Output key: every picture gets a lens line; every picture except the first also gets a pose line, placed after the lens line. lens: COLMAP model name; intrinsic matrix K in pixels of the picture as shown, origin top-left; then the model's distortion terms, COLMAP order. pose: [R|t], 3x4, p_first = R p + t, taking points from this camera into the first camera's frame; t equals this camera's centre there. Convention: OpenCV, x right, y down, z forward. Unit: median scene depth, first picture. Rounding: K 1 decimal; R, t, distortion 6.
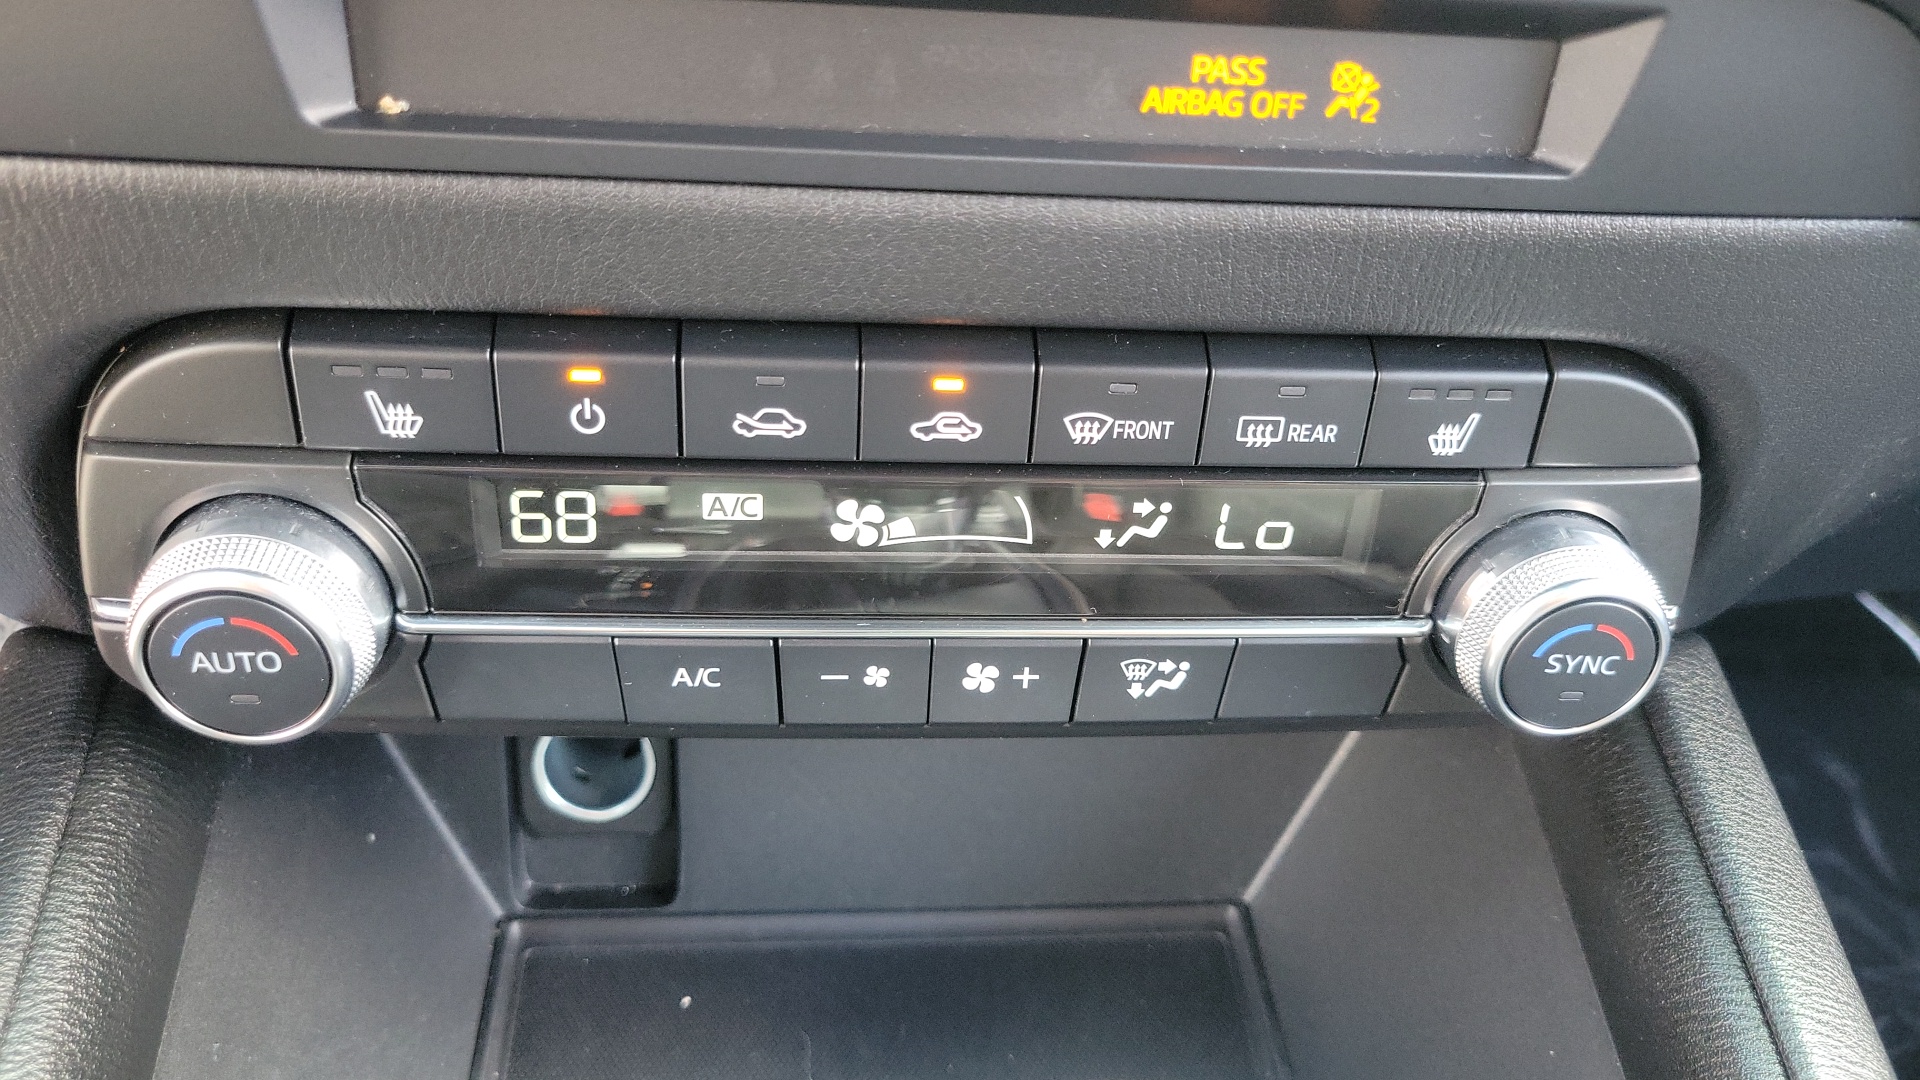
lens RADIAL K [[1448.0, 0, 975.5], [0, 1448.0, 499.7], [0, 0, 1]] dist [0.025222, -0.022952]
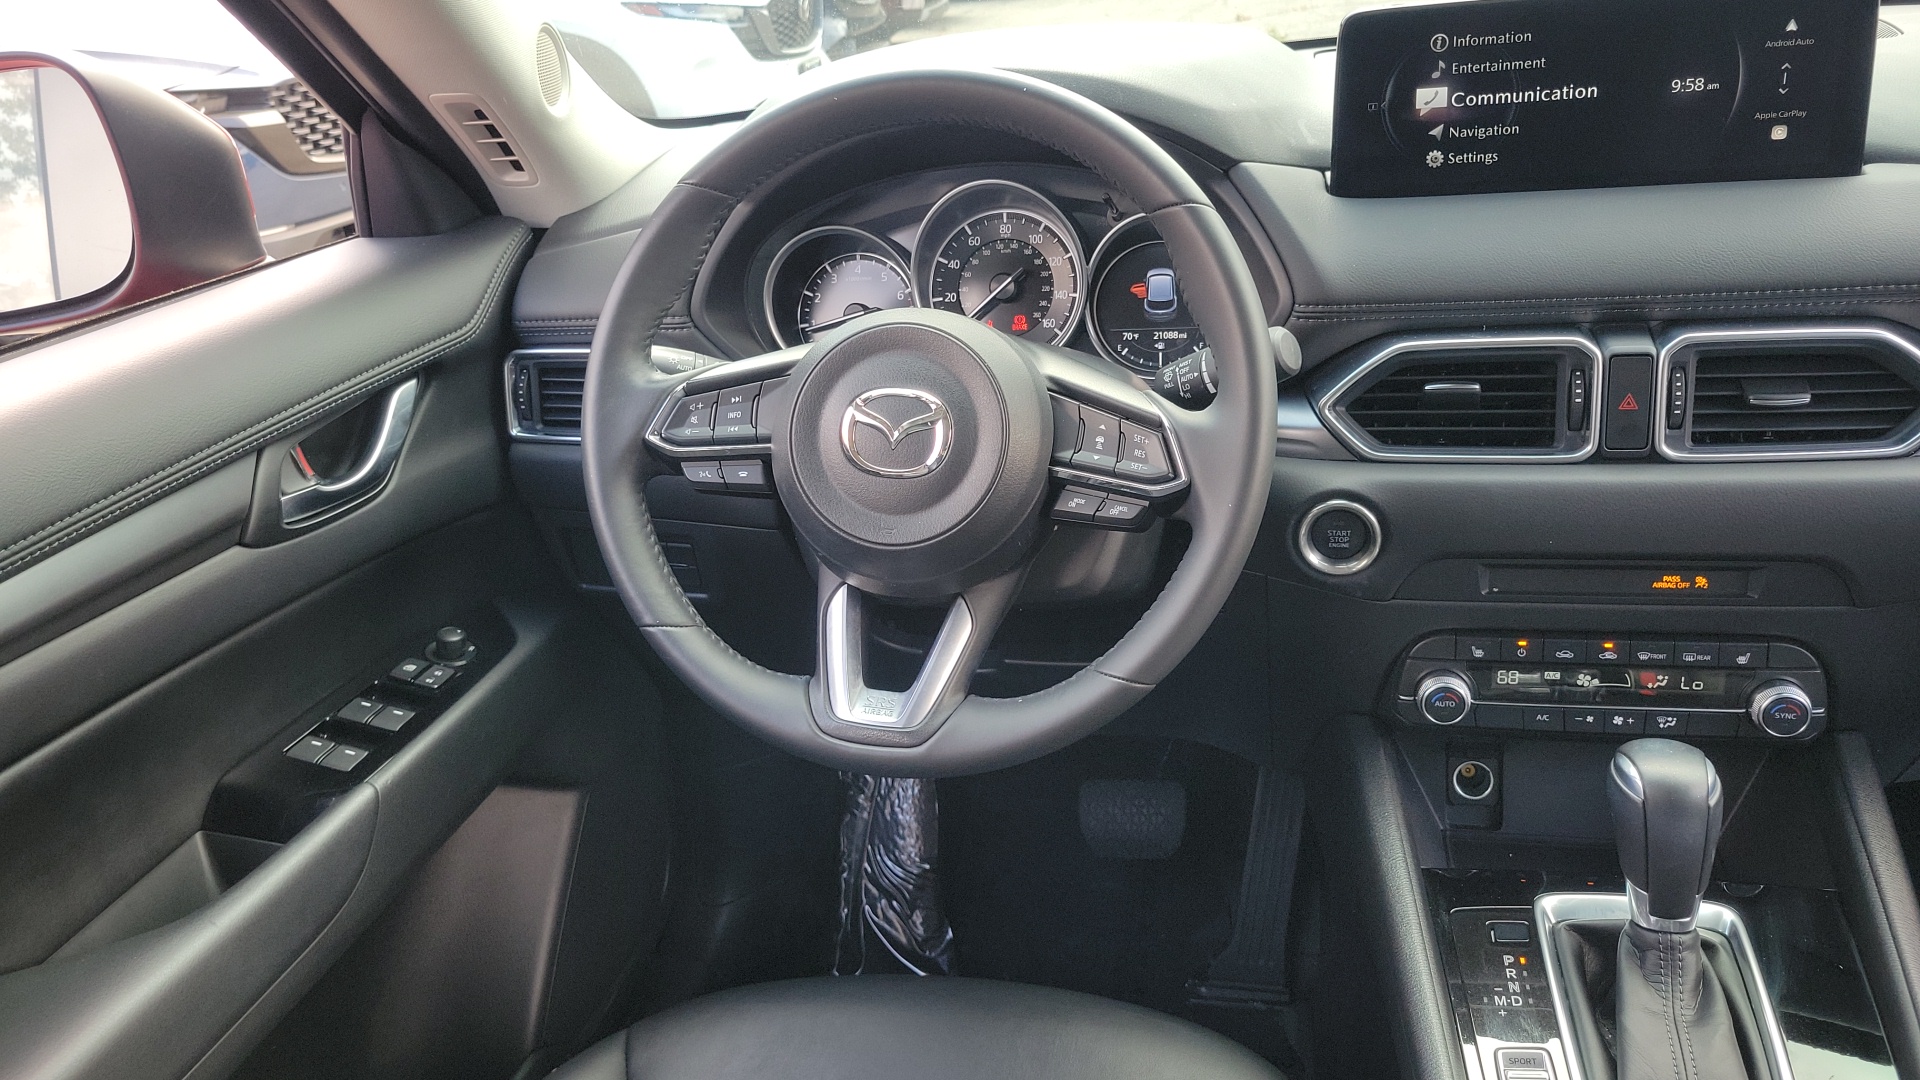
lens RADIAL K [[1448.0, 0, 952.6], [0, 1448.0, 529.0], [0, 0, 1]] dist [0.025222, -0.022952]
pose [[0.937619, -0.032447, -0.346146, -0.326944], [-0.047654, 0.974243, -0.220406, 0.609004], [0.344382, 0.223153, 0.911923, -3.584129]]
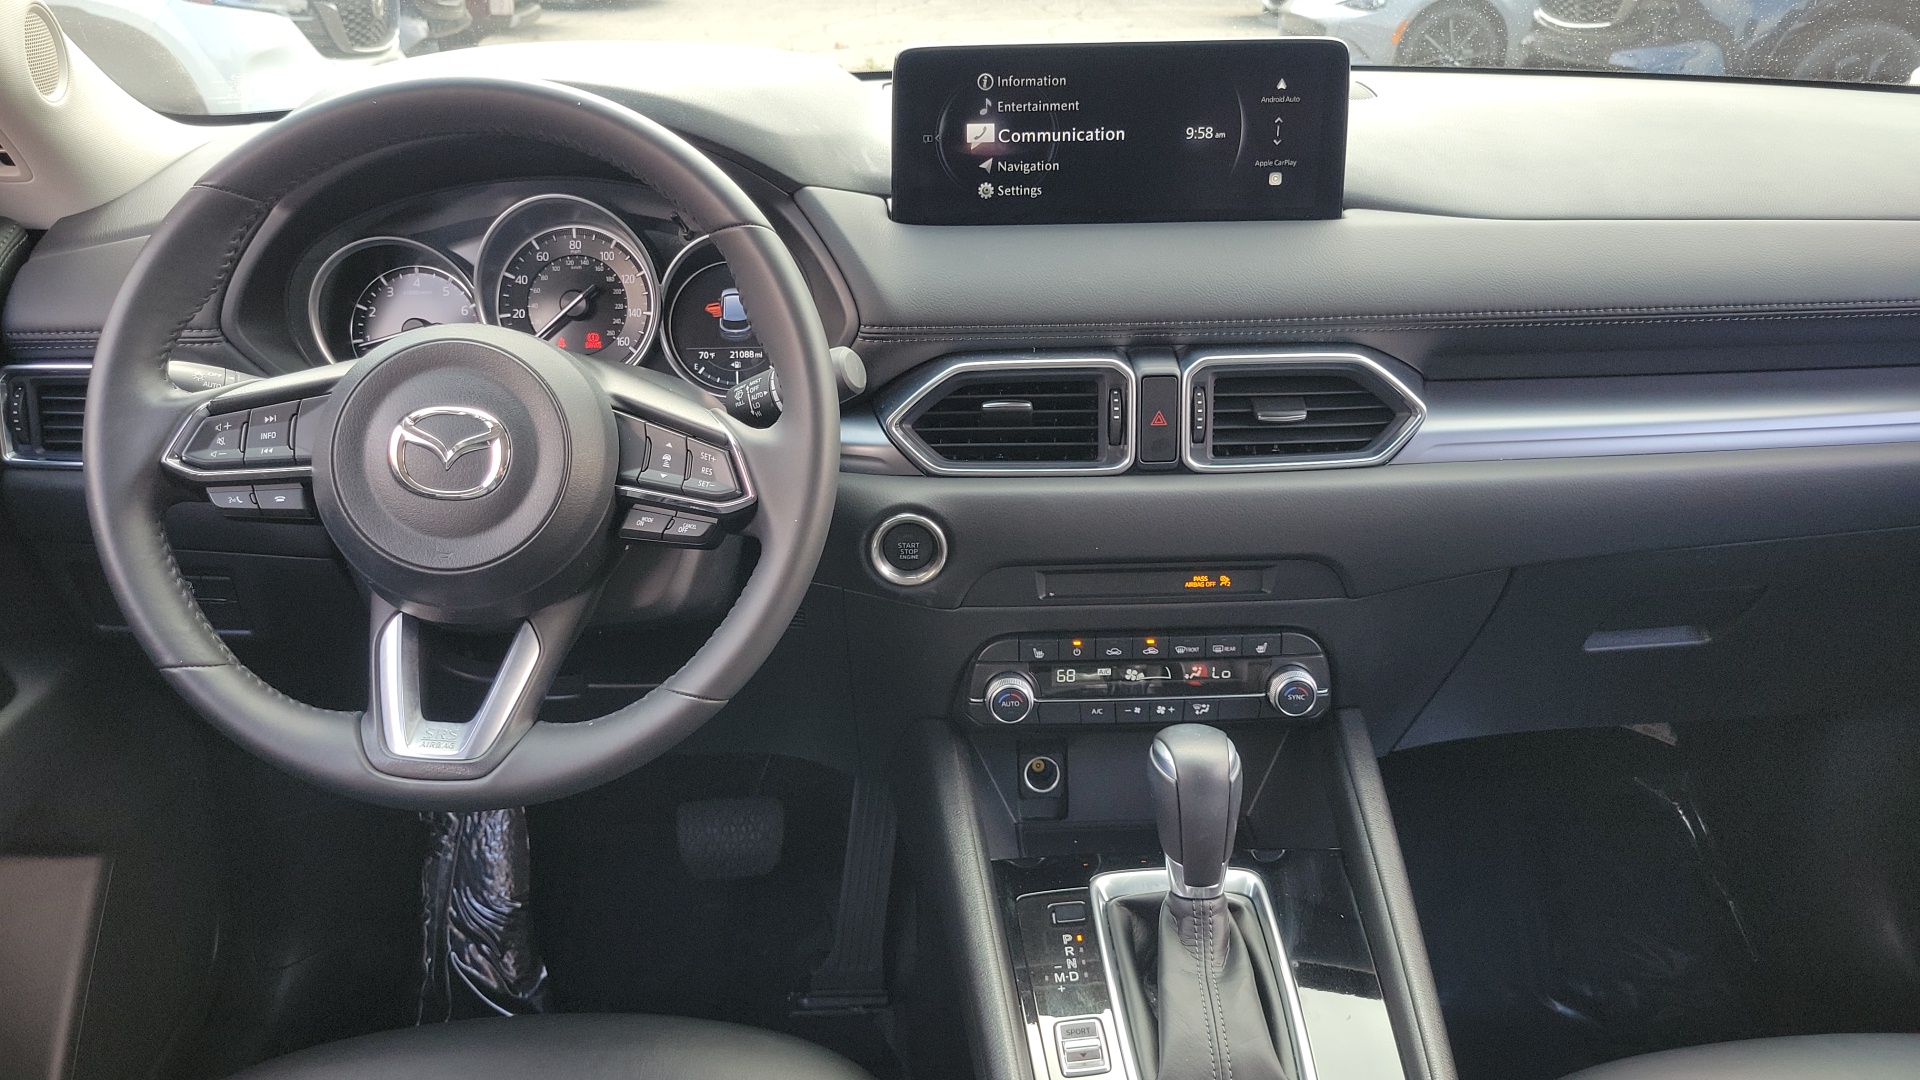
lens RADIAL K [[1448.0, 0, 952.2], [0, 1448.0, 535.0], [0, 0, 1]] dist [0.025222, -0.022952]
pose [[0.993981, -0.060440, -0.091367, -0.200290], [0.037836, 0.972112, -0.231443, 0.627208], [0.102807, 0.226593, 0.968549, -3.592019]]
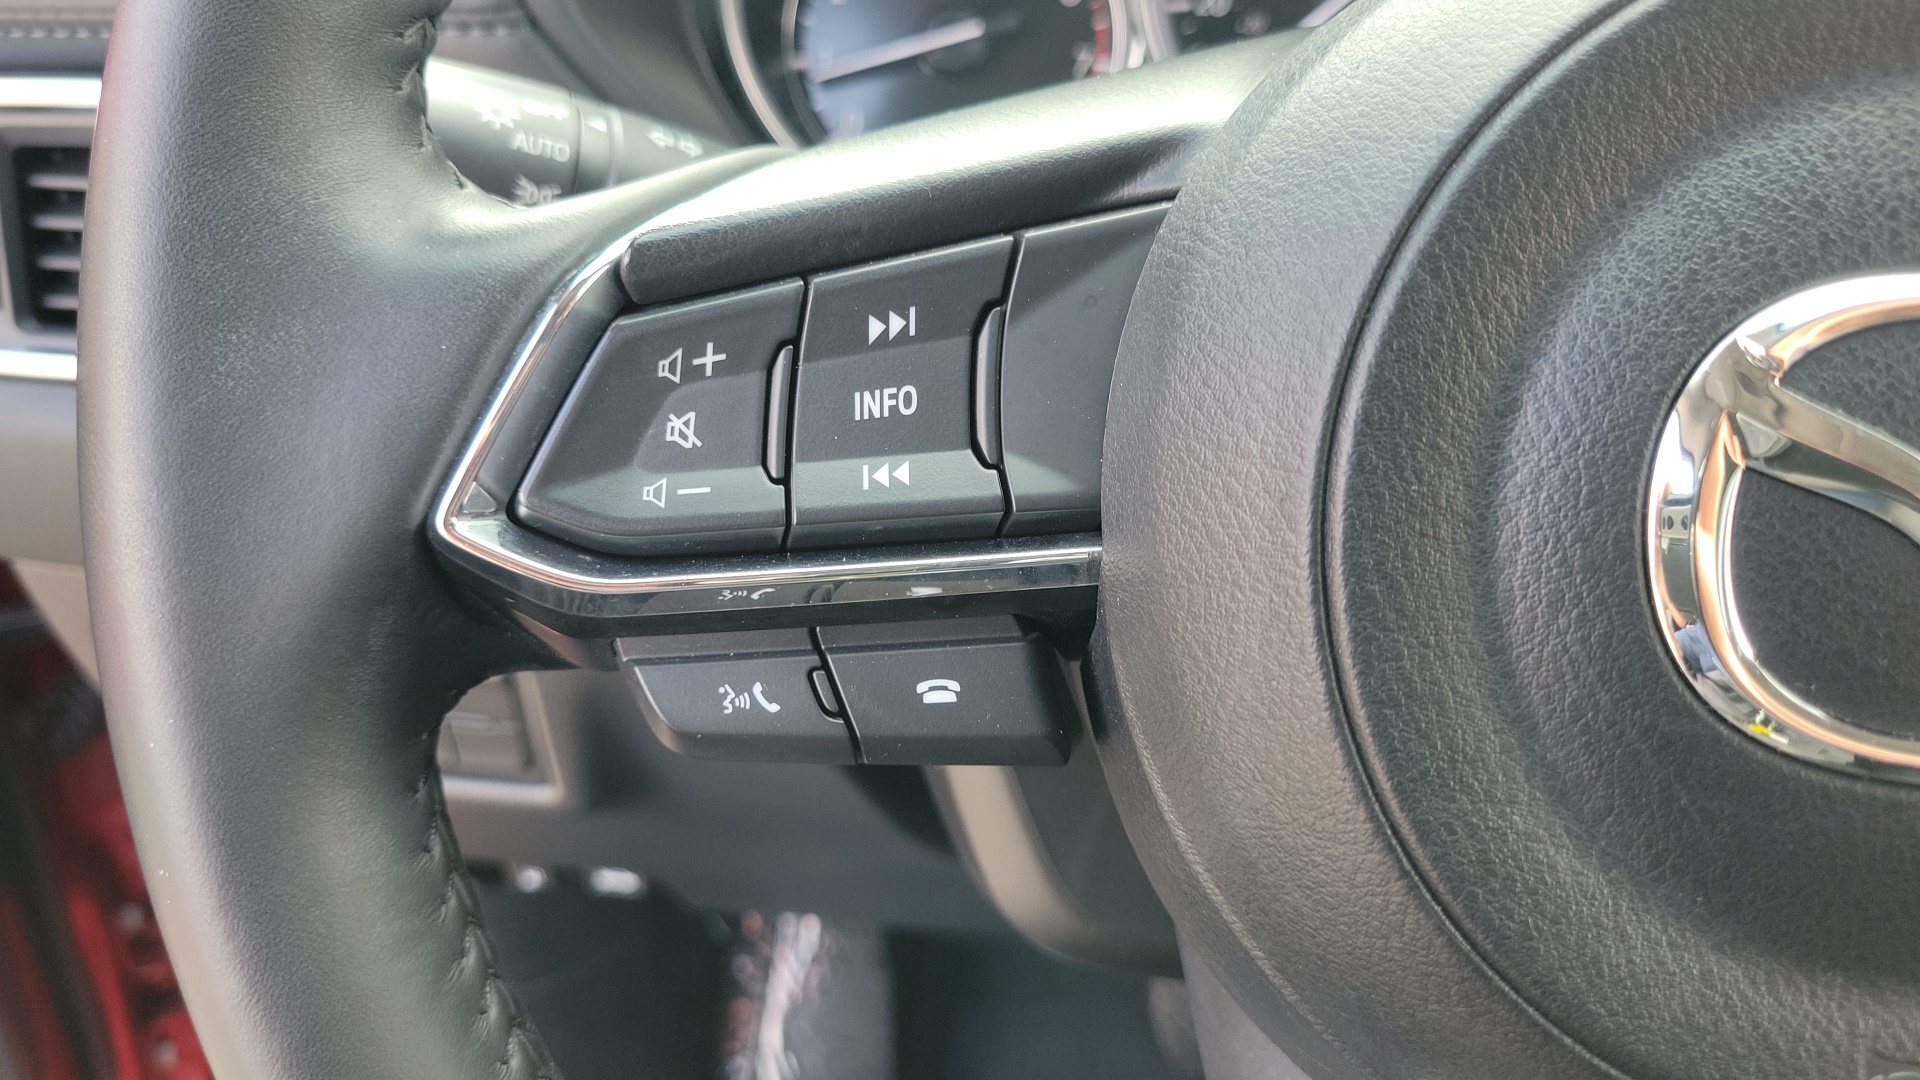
lens RADIAL K [[1518.4, 0, 964.8], [0, 1518.4, 525.2], [0, 0, 1]] dist [-0.025988, 0.004855]
pose [[0.988322, -0.003011, -0.152352, -2.030407], [-0.016106, 0.992140, -0.124092, -0.343408], [0.151528, 0.125096, 0.980505, -1.116433]]
